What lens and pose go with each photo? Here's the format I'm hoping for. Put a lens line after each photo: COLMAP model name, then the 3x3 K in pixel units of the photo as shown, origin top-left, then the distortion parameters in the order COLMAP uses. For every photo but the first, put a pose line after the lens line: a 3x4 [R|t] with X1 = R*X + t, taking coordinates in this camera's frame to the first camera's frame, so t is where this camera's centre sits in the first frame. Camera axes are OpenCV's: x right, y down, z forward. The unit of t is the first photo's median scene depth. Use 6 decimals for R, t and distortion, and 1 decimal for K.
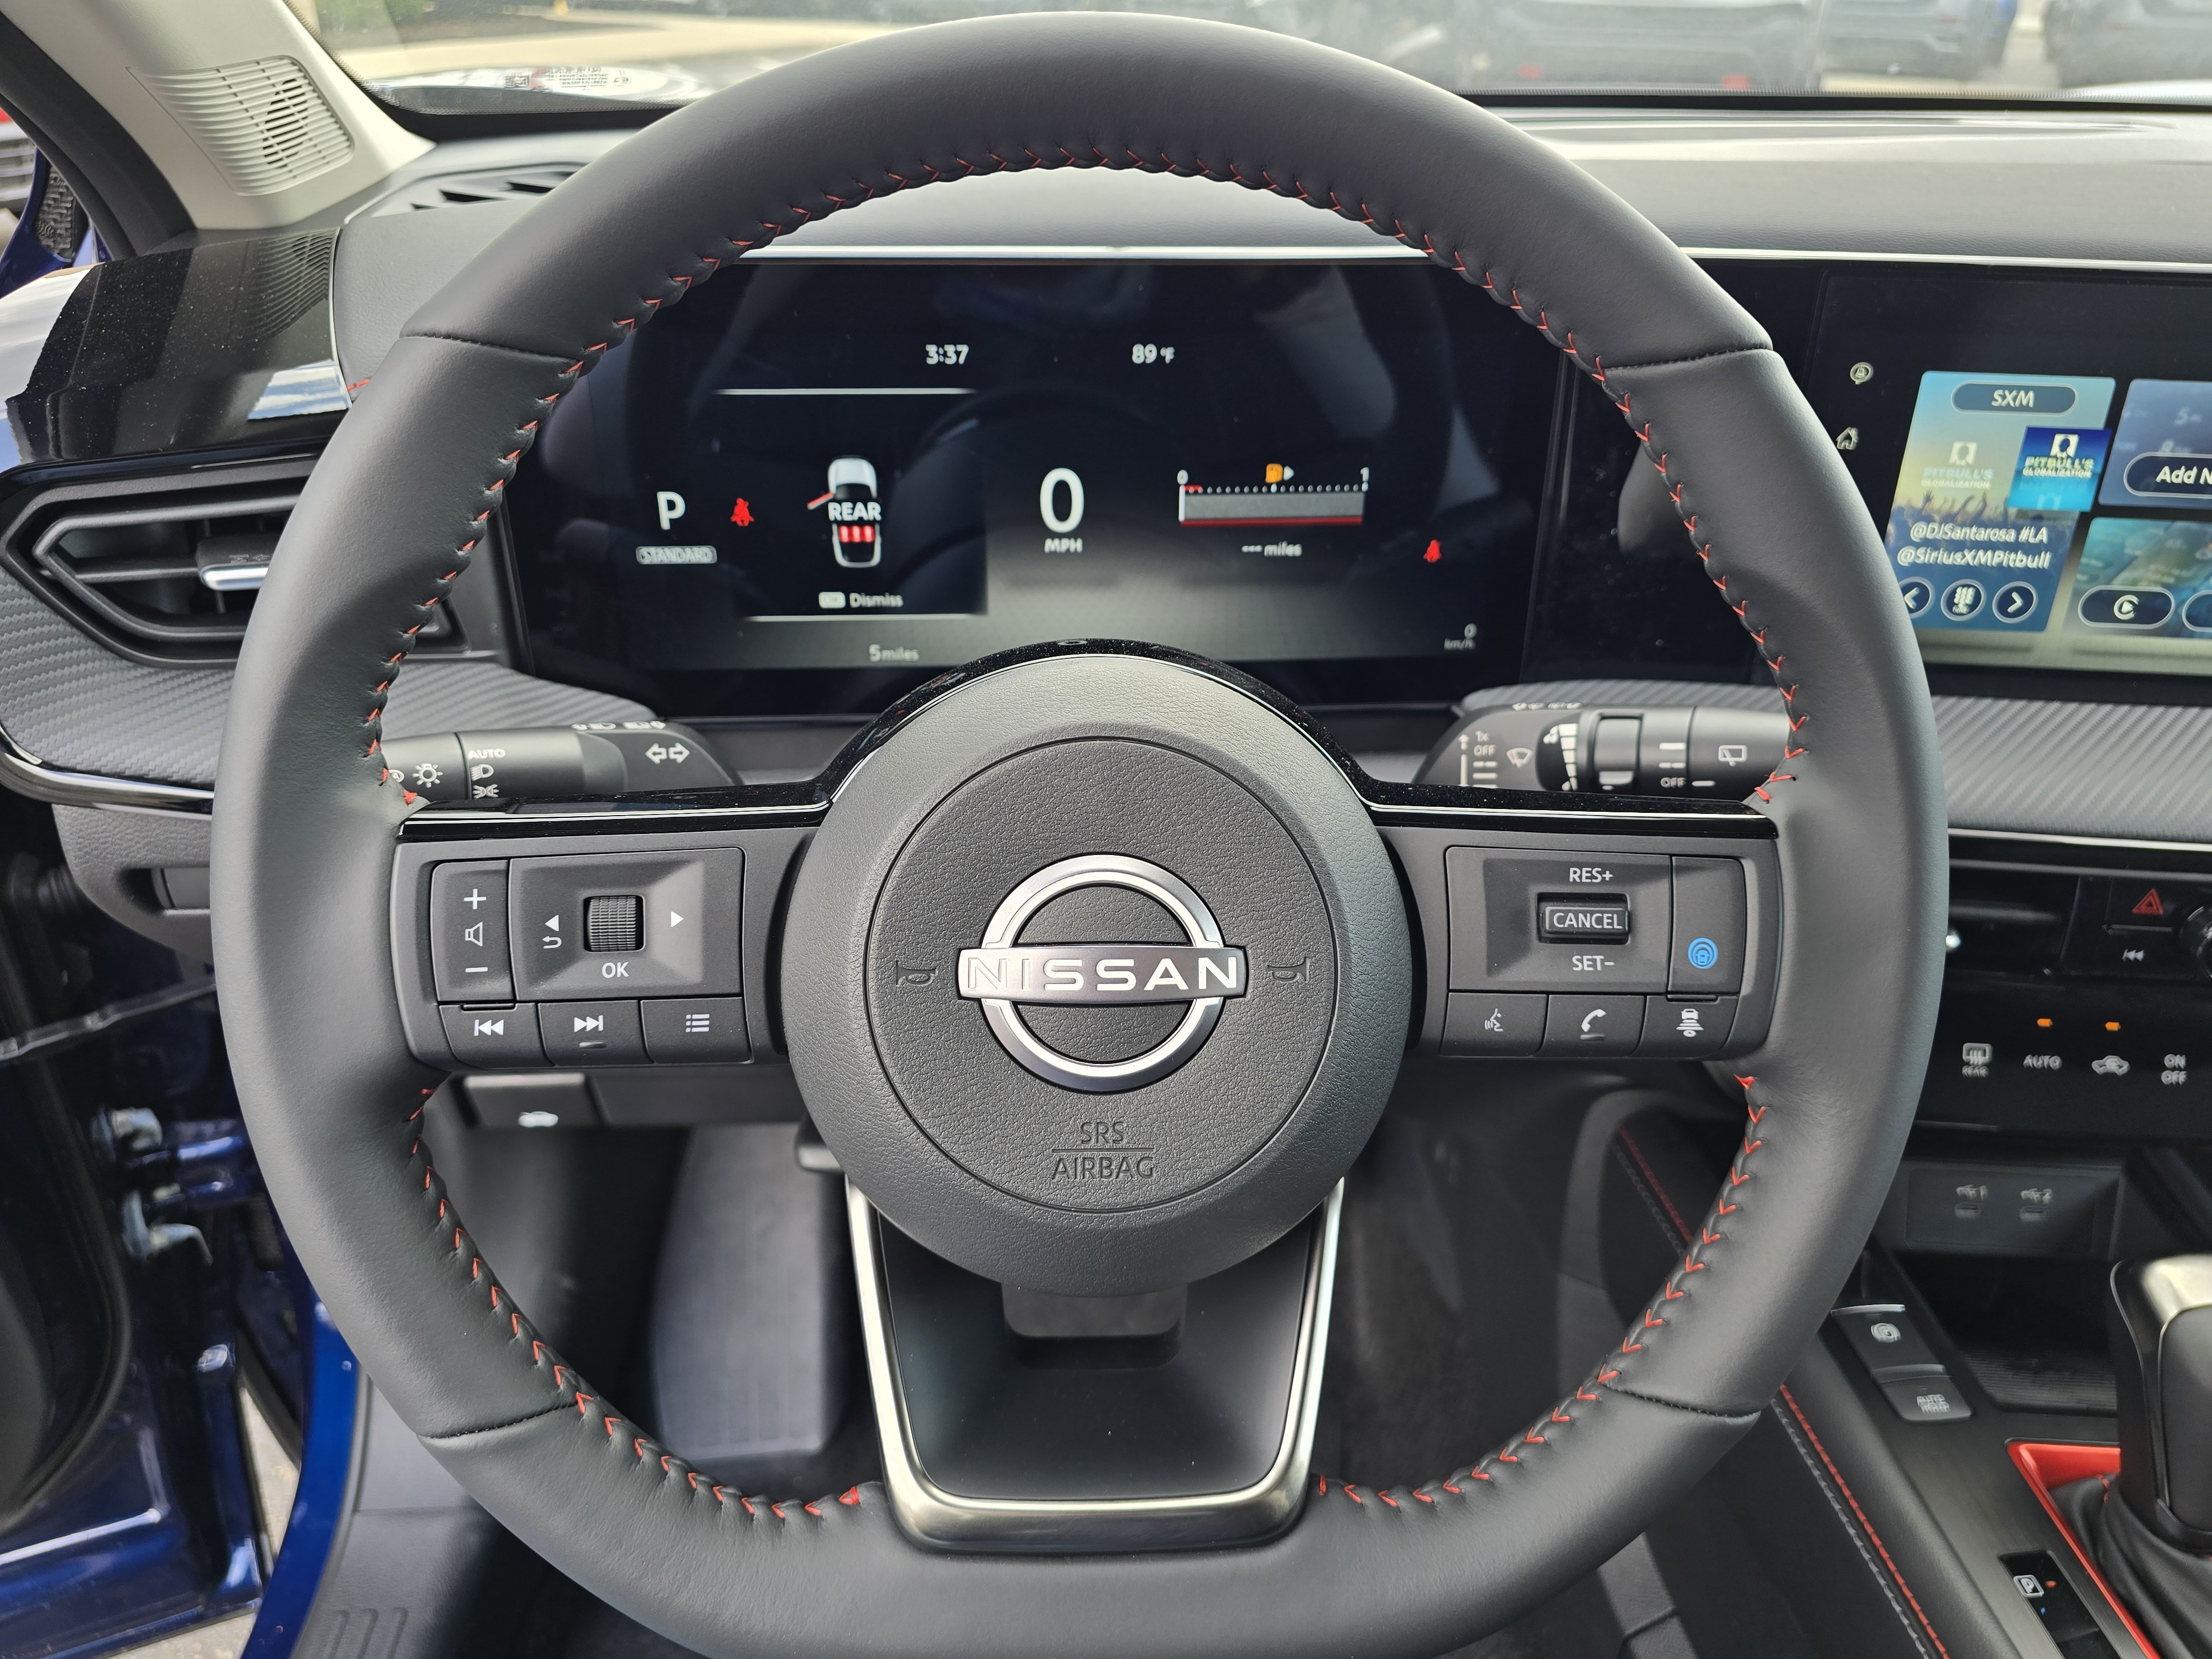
lens RADIAL K [[1513.8, 0, 1120.3], [0, 1513.8, 812.3], [0, 0, 1]] dist [0.051338, -0.051059]
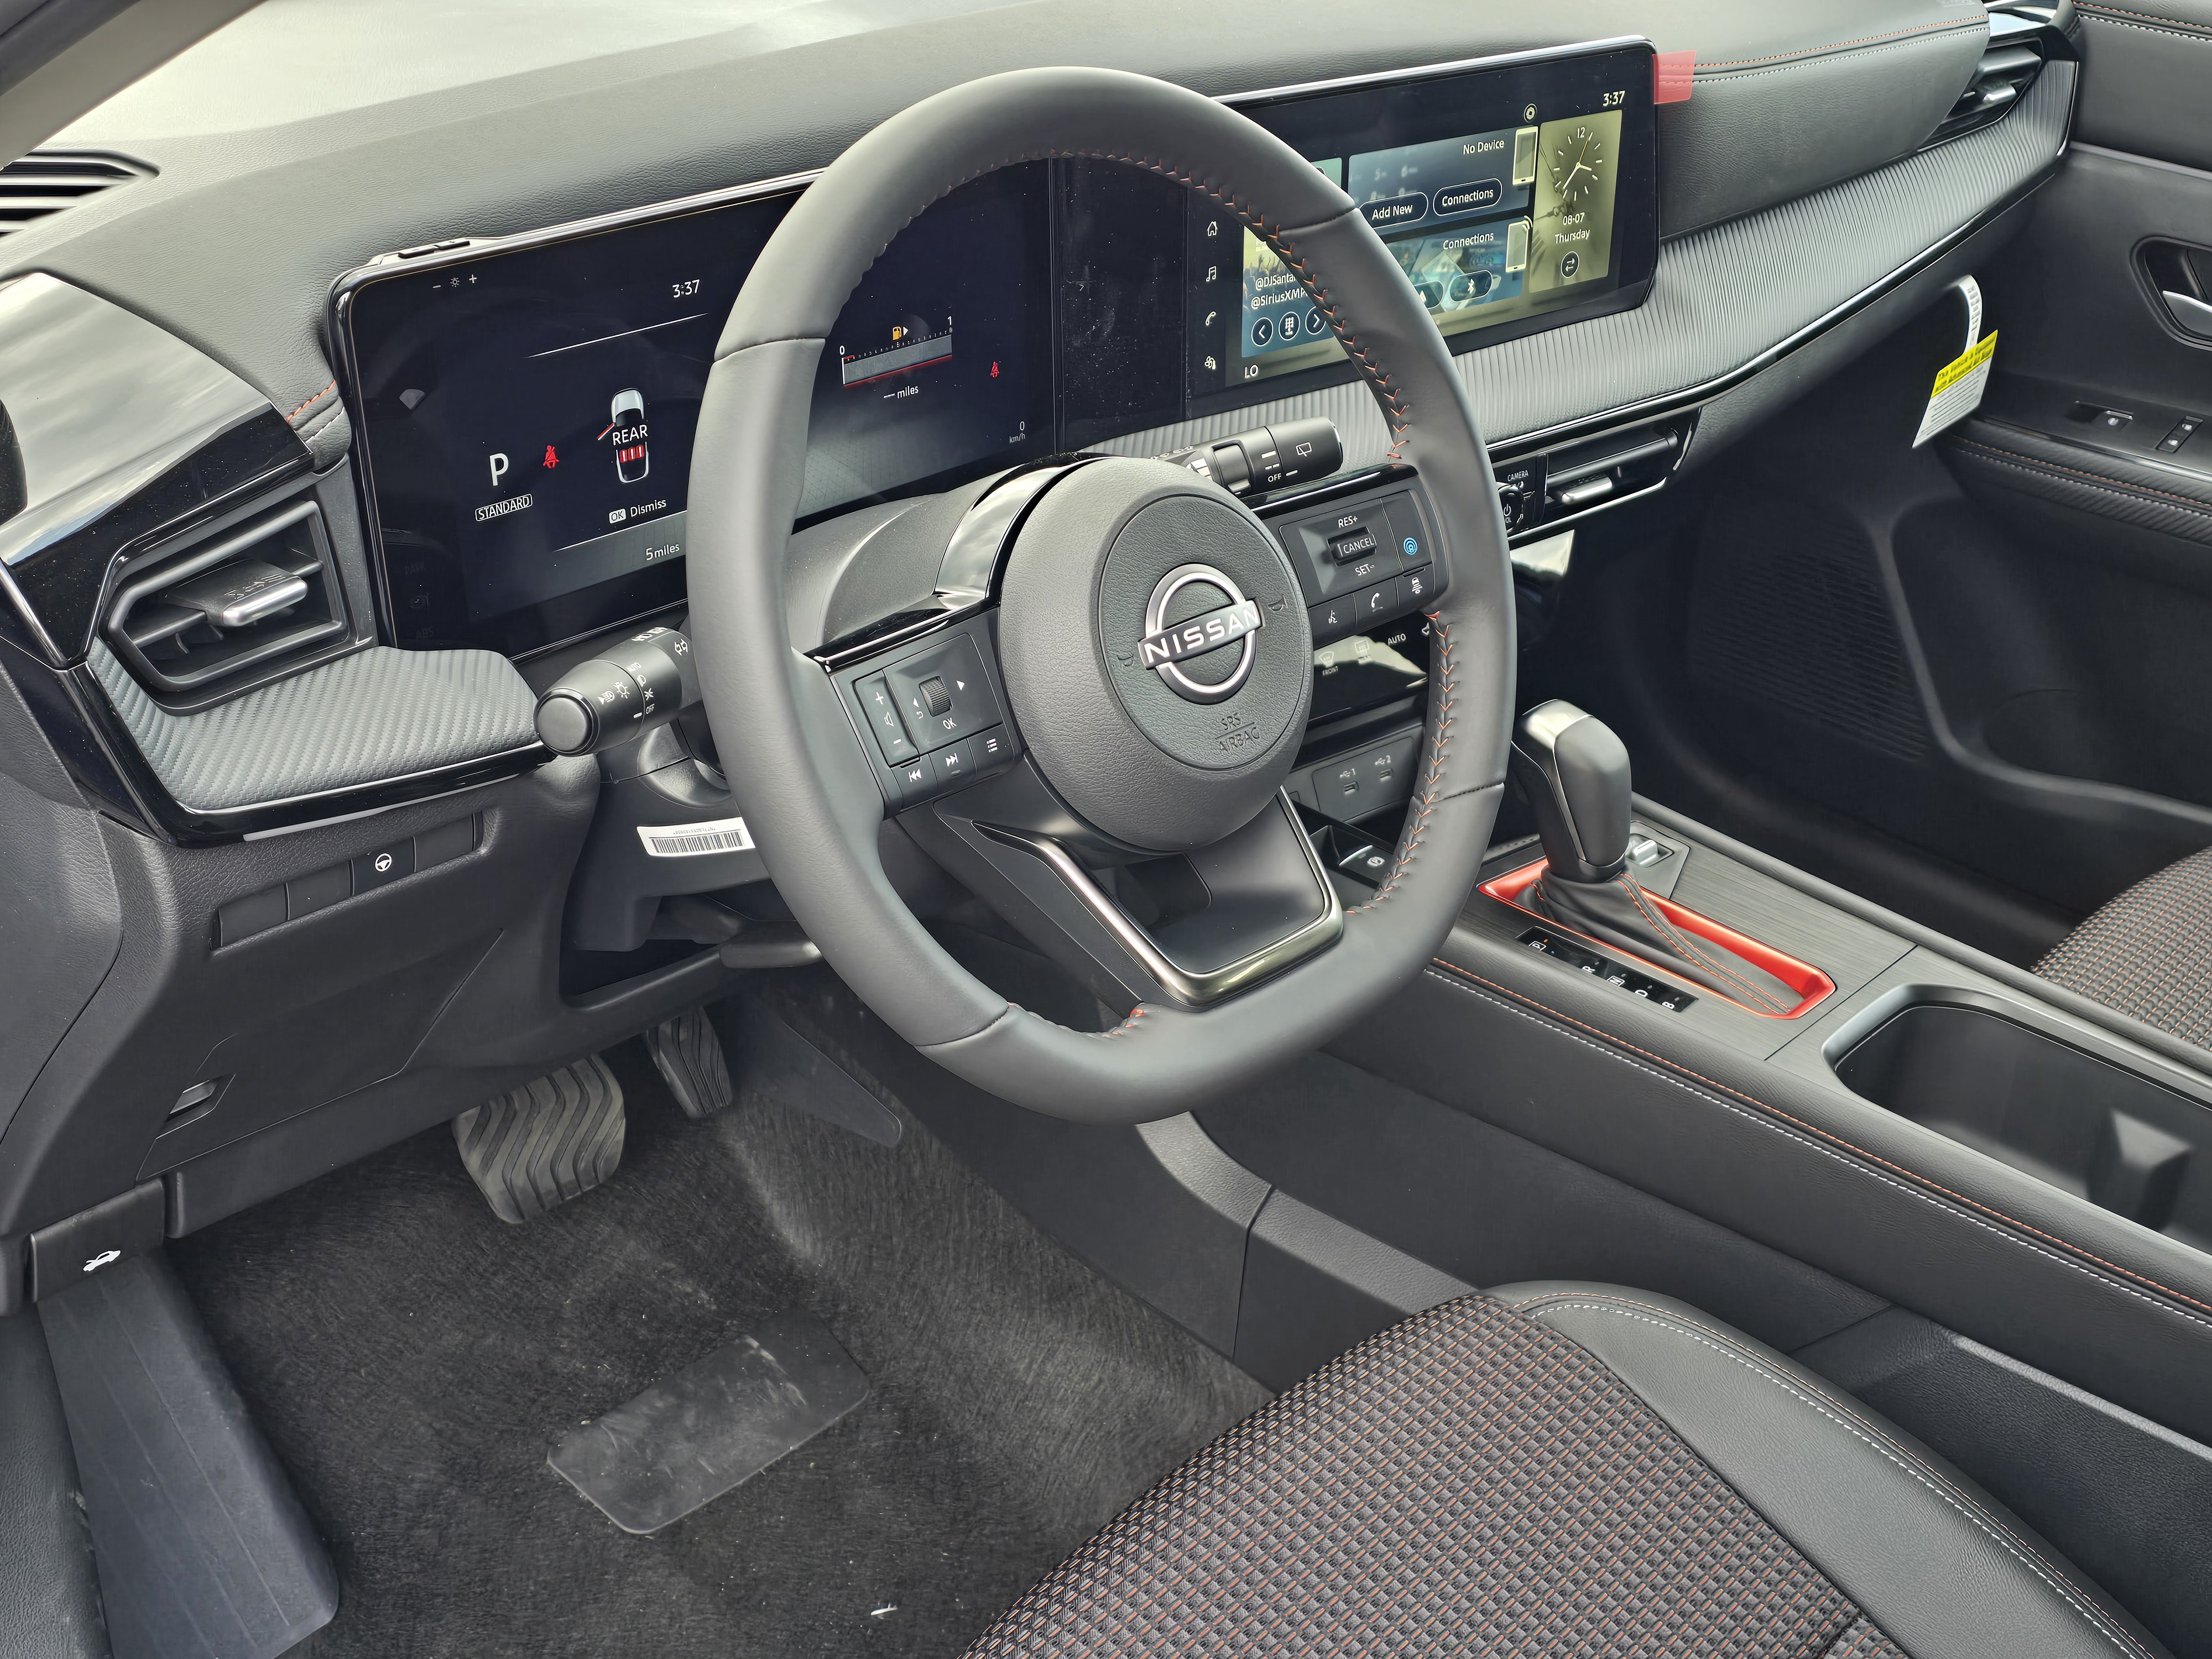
lens RADIAL K [[2500.2, 0, 1060.3], [0, 2500.2, 774.5], [0, 0, 1]] dist [0.085642, 0.000000]
pose [[0.746020, -0.300429, 0.594303, -1.149988], [0.303098, 0.947837, 0.098671, -0.042376], [-0.592947, 0.106522, 0.798165, -0.696332]]
